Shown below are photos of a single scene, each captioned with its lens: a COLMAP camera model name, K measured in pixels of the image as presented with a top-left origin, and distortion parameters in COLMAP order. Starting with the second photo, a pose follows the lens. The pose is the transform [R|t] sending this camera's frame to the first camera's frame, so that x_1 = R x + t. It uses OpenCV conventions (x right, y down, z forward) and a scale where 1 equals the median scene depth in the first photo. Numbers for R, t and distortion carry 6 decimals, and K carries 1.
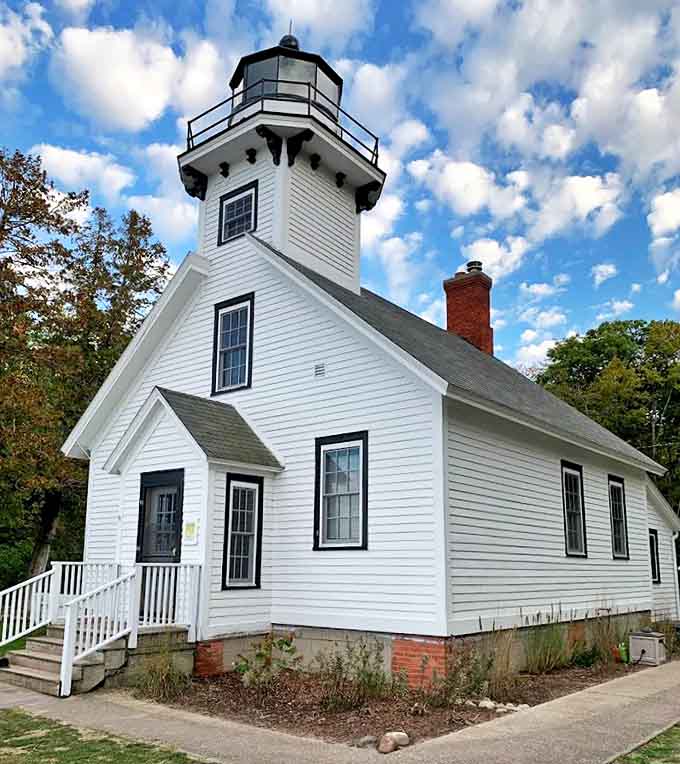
lens RADIAL K [[702.5, 0, 339.7], [0, 702.5, 433.4], [0, 0, 1]] dist [-0.002859, -0.006437]
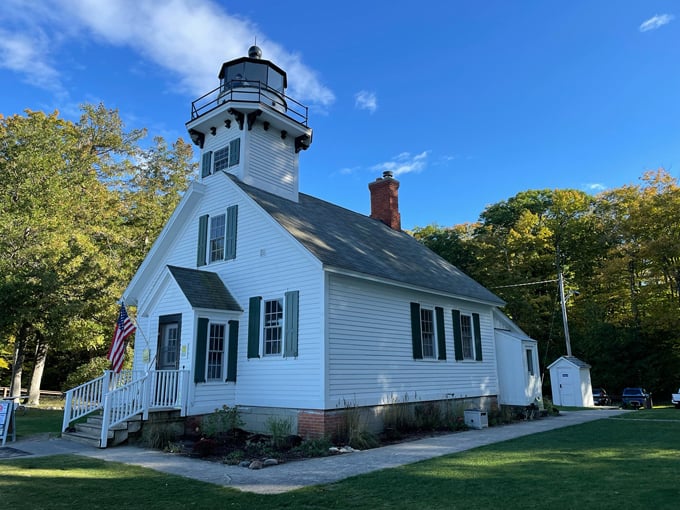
lens RADIAL K [[506.9, 0, 340.3], [0, 506.9, 242.1], [0, 0, 1]] dist [0.002888, -0.004006]
pose [[0.999510, -0.023968, -0.020156, 0.182957], [0.022767, 0.998068, -0.057813, -0.040603], [0.021503, 0.057326, 0.998124, -0.217483]]
